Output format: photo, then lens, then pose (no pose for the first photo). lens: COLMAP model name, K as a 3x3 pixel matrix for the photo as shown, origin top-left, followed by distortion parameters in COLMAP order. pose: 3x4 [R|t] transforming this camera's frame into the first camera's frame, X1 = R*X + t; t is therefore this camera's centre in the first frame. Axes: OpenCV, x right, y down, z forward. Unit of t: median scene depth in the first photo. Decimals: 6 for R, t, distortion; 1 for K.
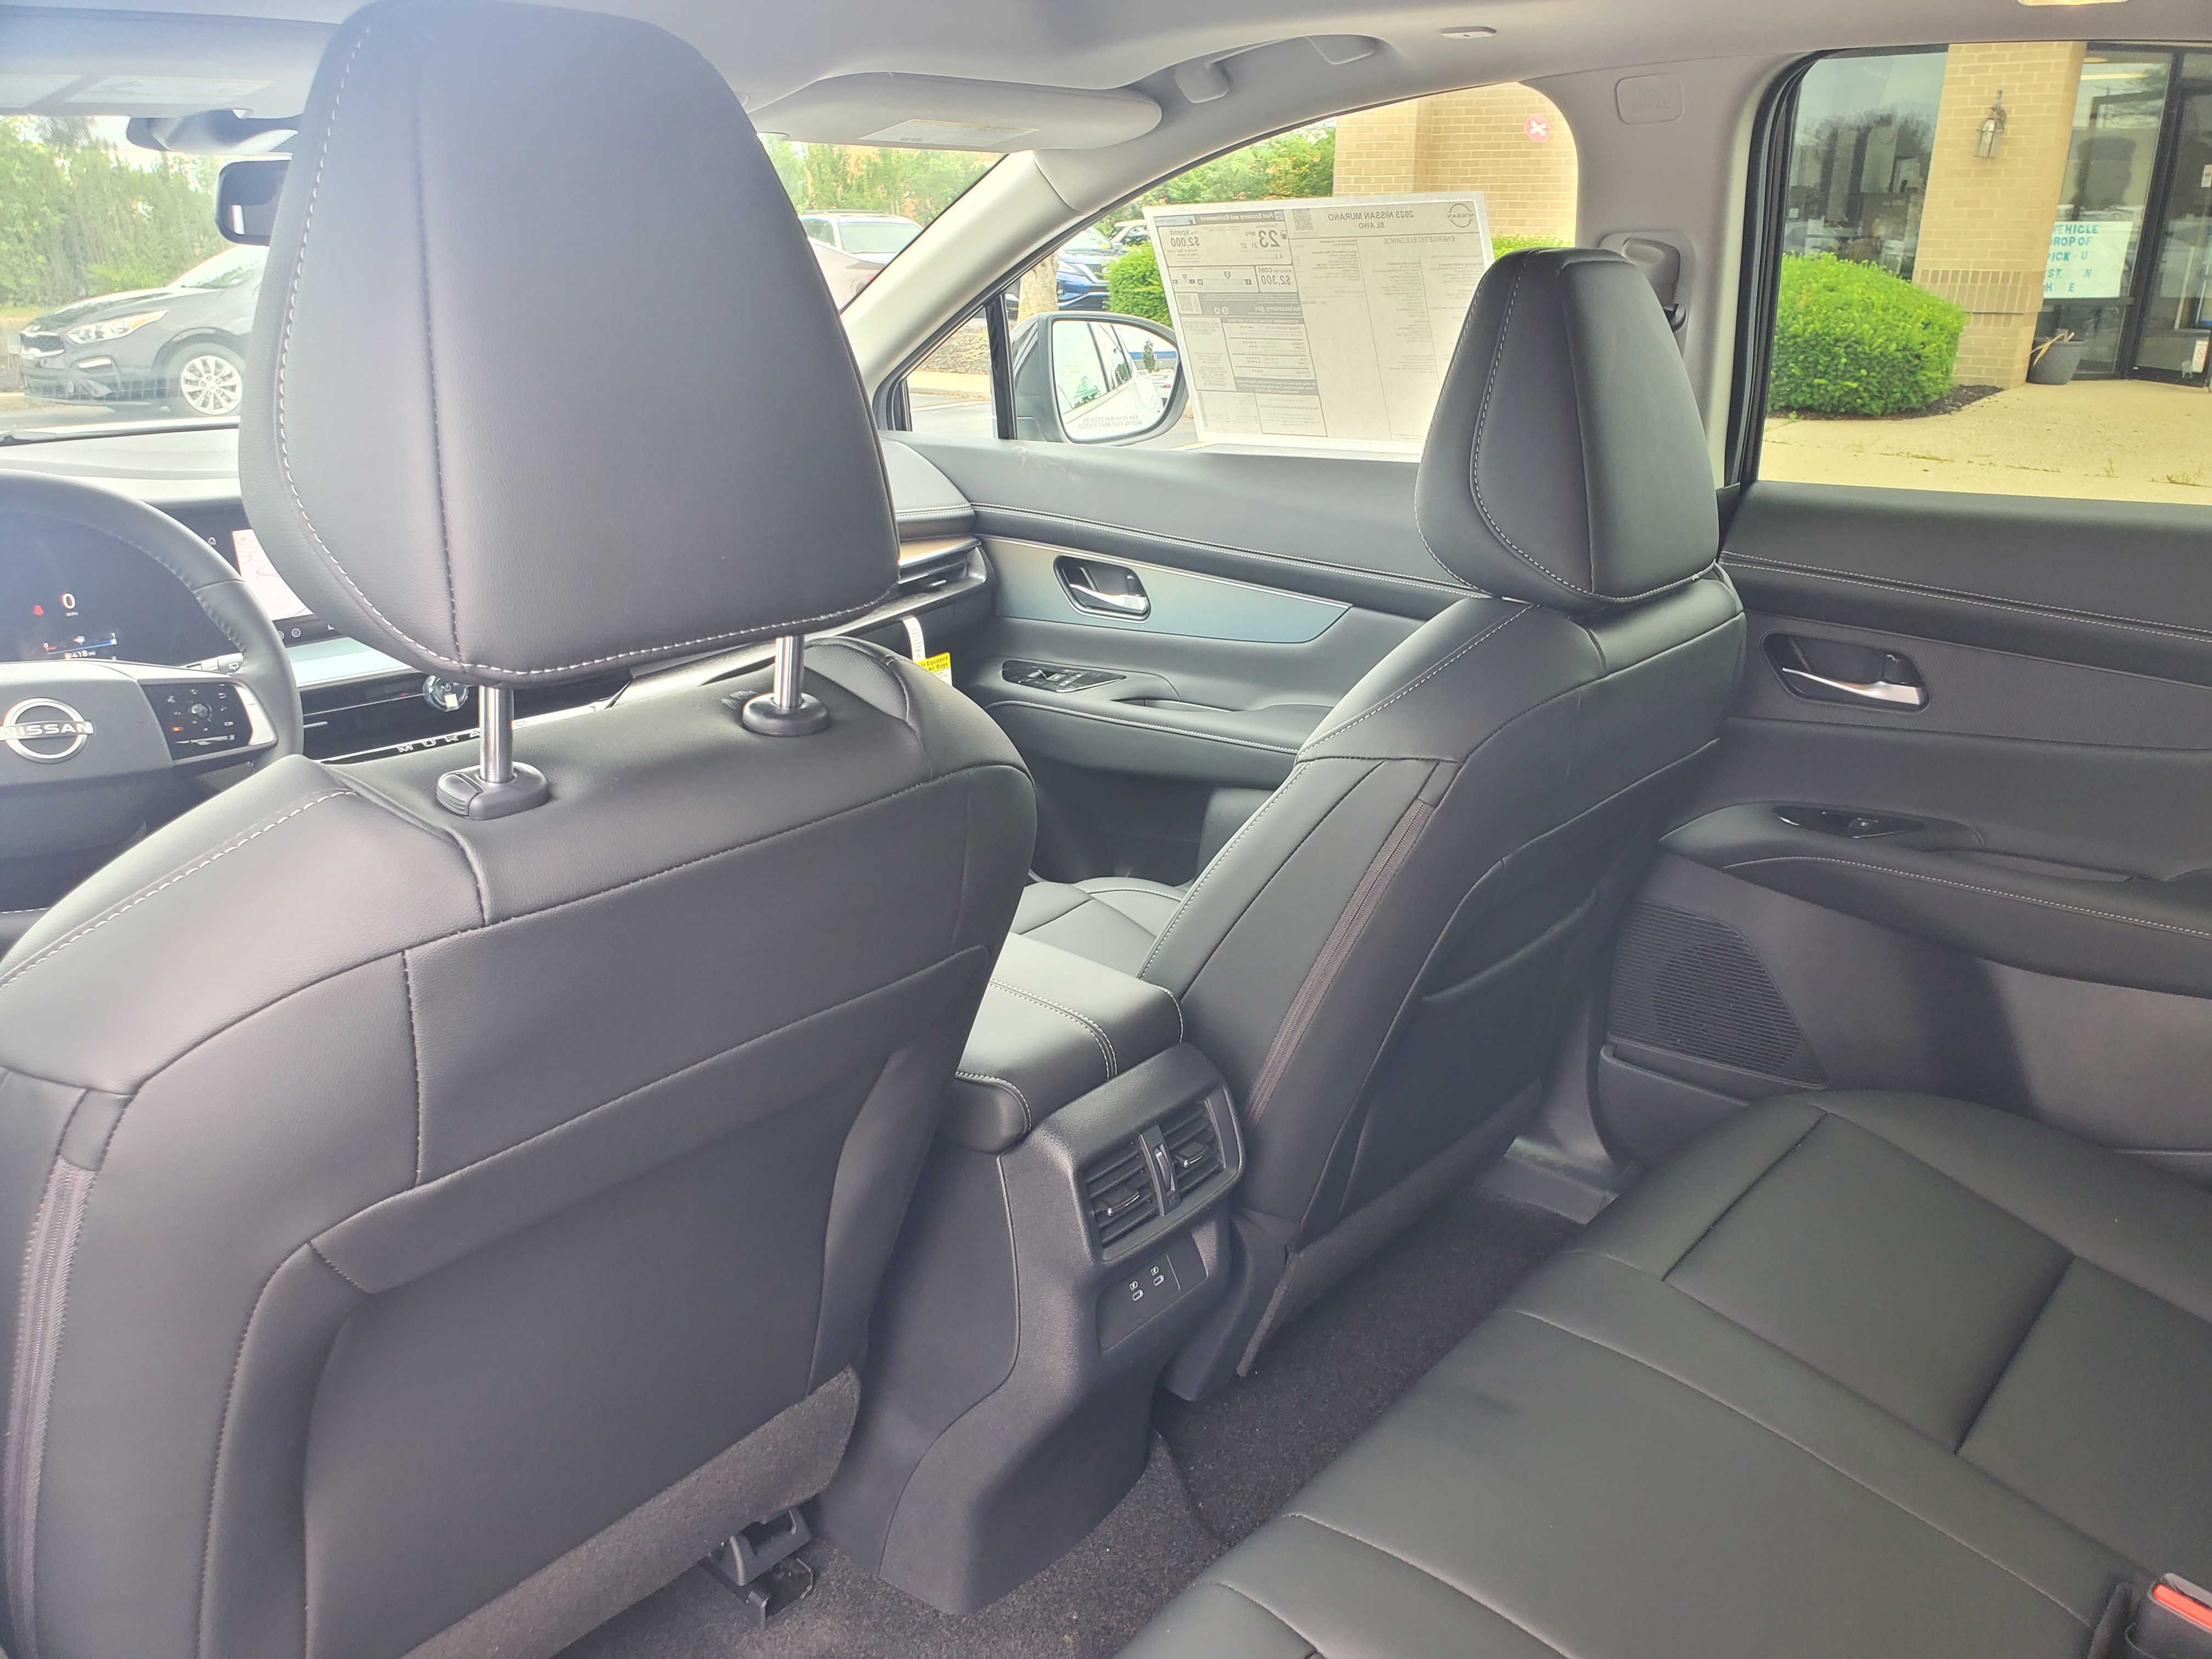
lens RADIAL K [[1784.8, 0, 1087.6], [0, 1784.8, 827.5], [0, 0, 1]] dist [0.066444, -0.096785]
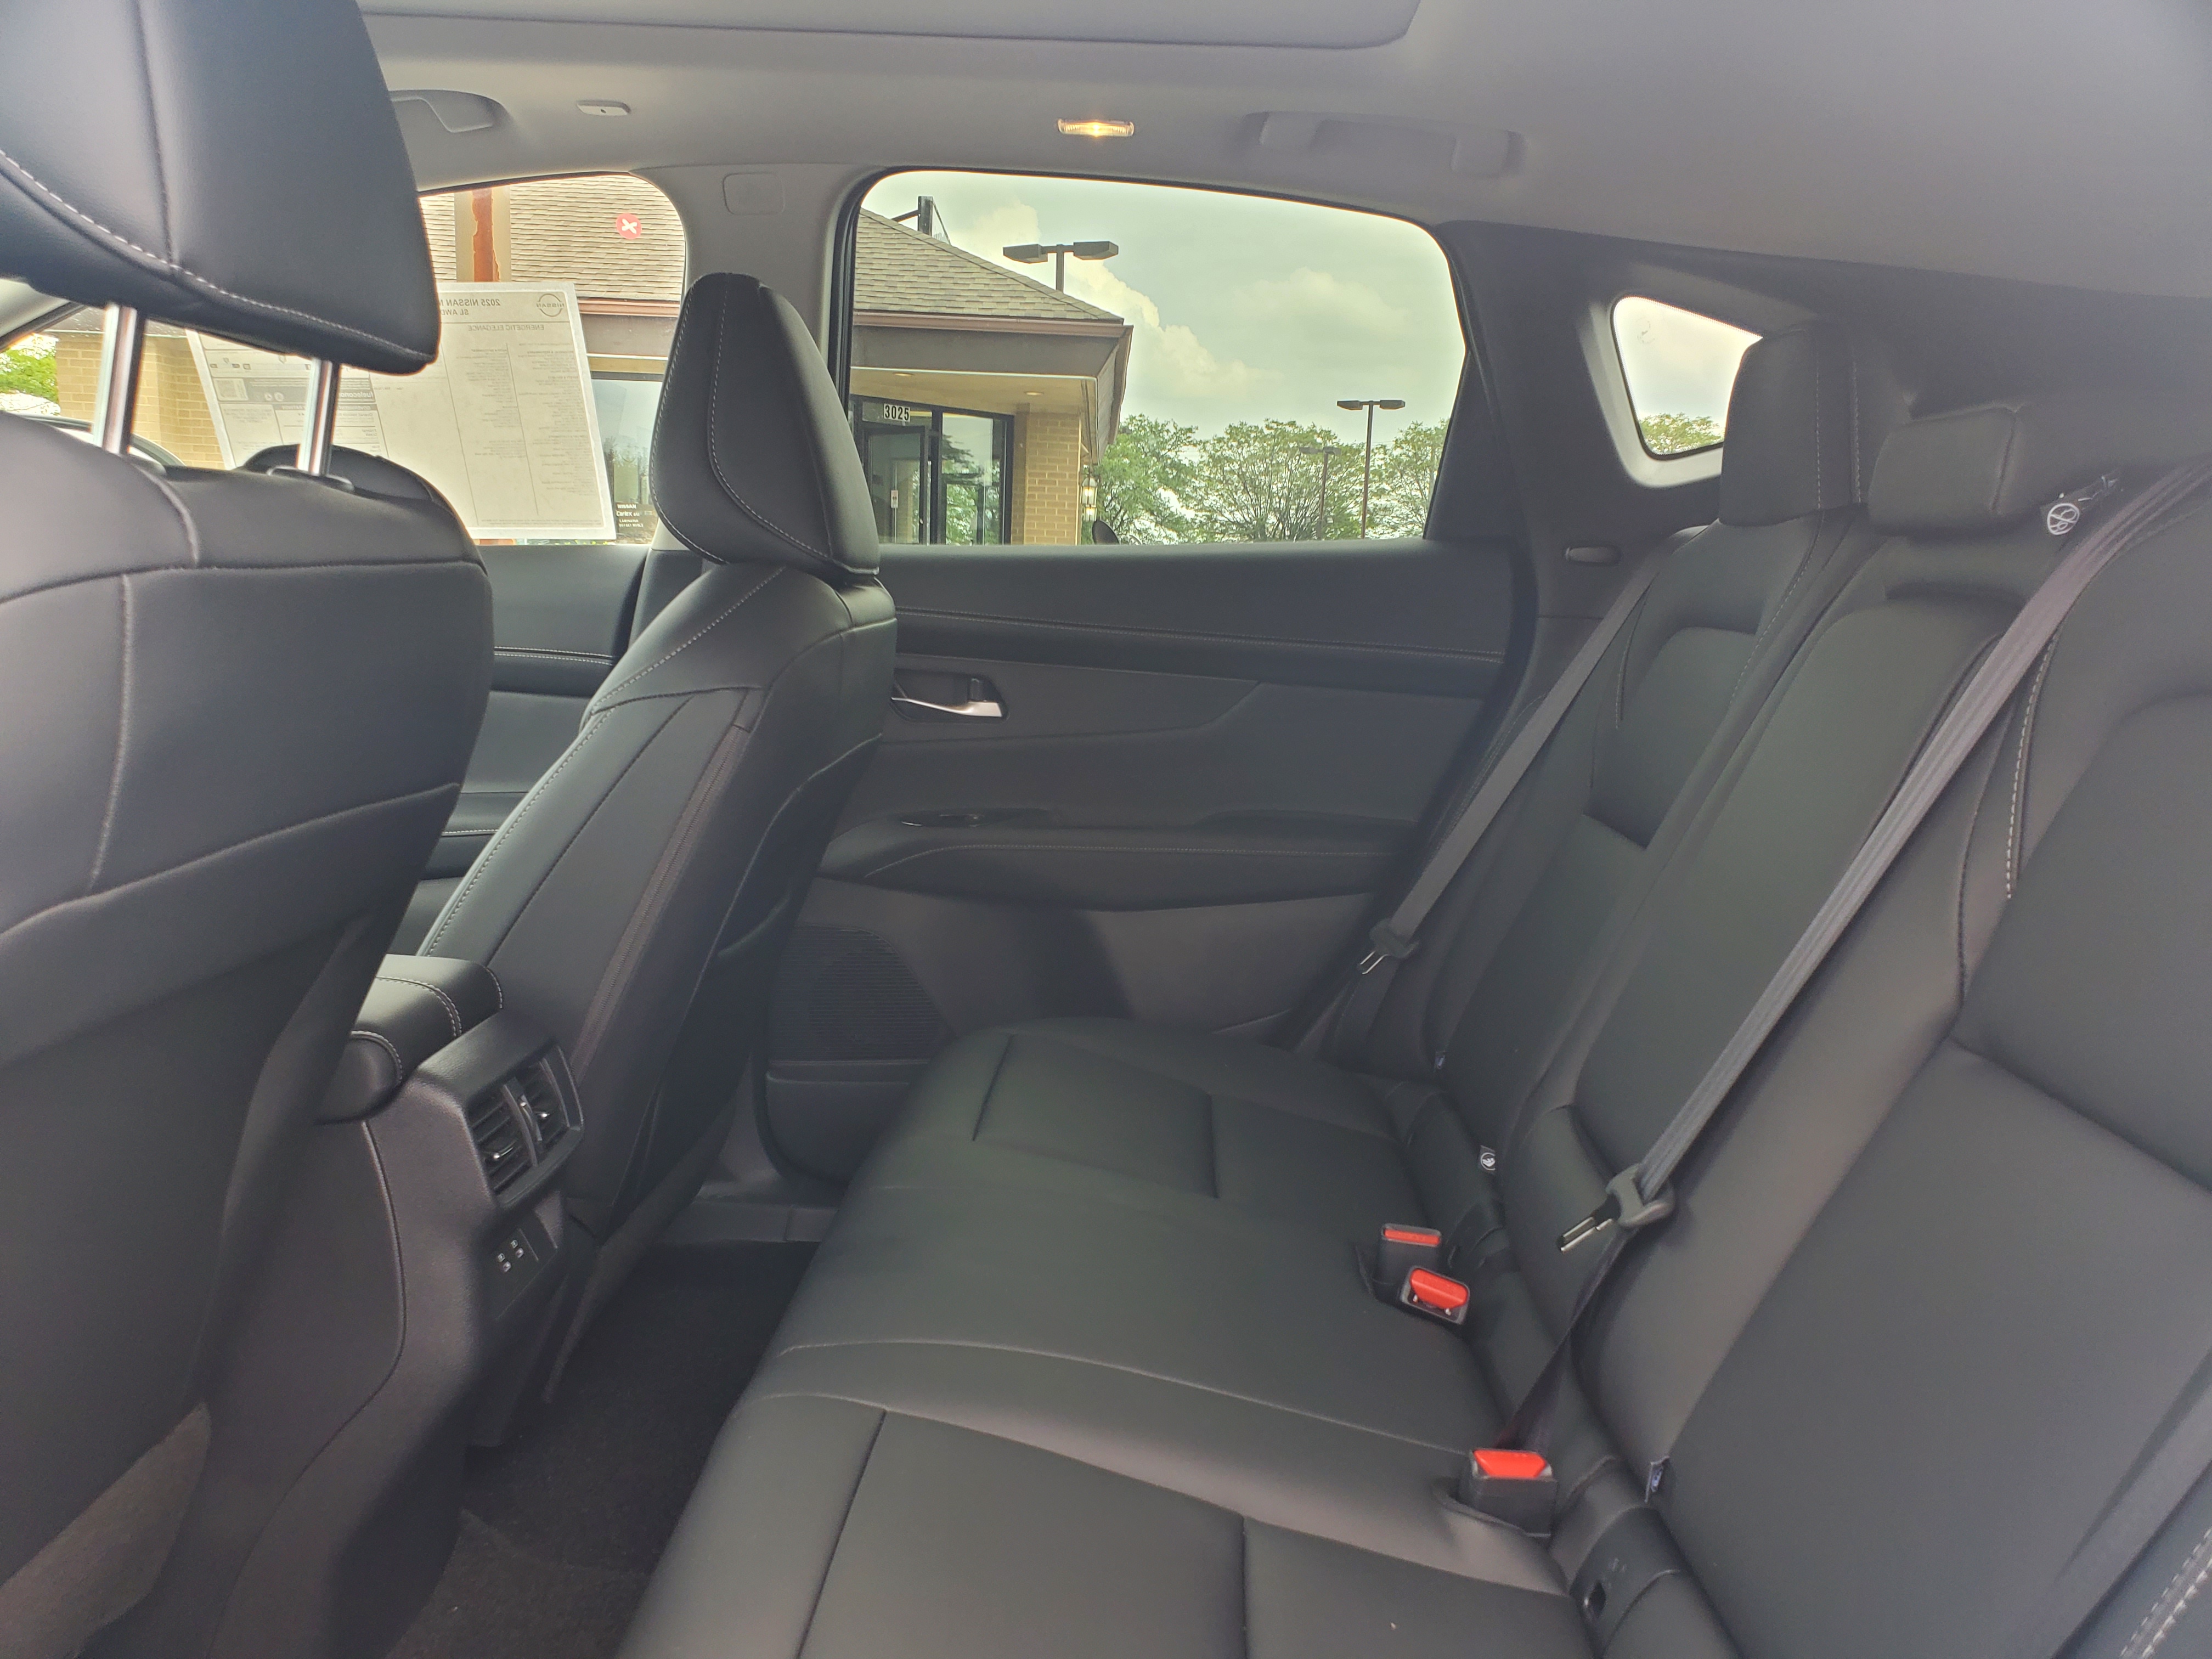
lens RADIAL K [[1784.8, 0, 1087.6], [0, 1784.8, 827.5], [0, 0, 1]] dist [0.066444, -0.096785]
pose [[0.794581, -0.061679, 0.604018, -0.194842], [0.161031, 0.980608, -0.111701, 0.129048], [-0.585415, 0.186021, 0.789104, 0.022795]]
